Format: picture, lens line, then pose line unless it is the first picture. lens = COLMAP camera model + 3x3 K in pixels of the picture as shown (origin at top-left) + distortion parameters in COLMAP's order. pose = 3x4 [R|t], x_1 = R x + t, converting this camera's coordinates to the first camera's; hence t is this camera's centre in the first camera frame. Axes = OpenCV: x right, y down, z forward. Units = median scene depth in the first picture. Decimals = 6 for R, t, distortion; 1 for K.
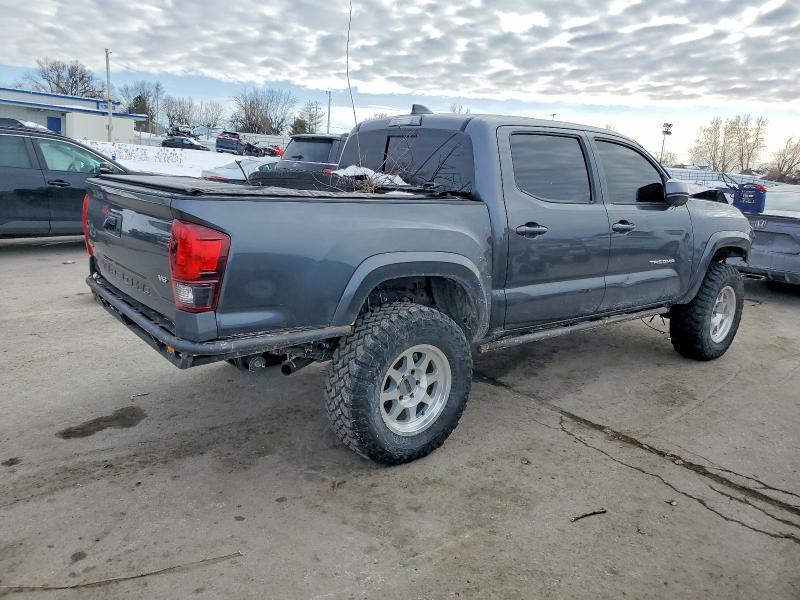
lens RADIAL K [[610.1, 0, 388.7], [0, 610.1, 287.0], [0, 0, 1]] dist [0.015857, 0.001575]
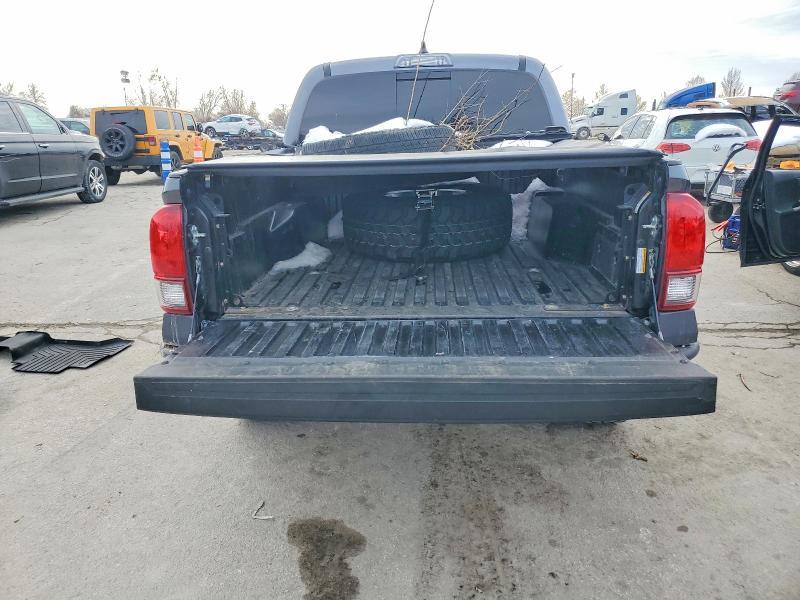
lens RADIAL K [[610.1, 0, 388.7], [0, 610.1, 287.0], [0, 0, 1]] dist [0.015857, 0.001575]
pose [[0.669969, -0.260392, 0.695225, -0.800815], [0.206031, 0.964899, 0.162851, -0.135393], [-0.713227, 0.034133, 0.700101, 0.528413]]
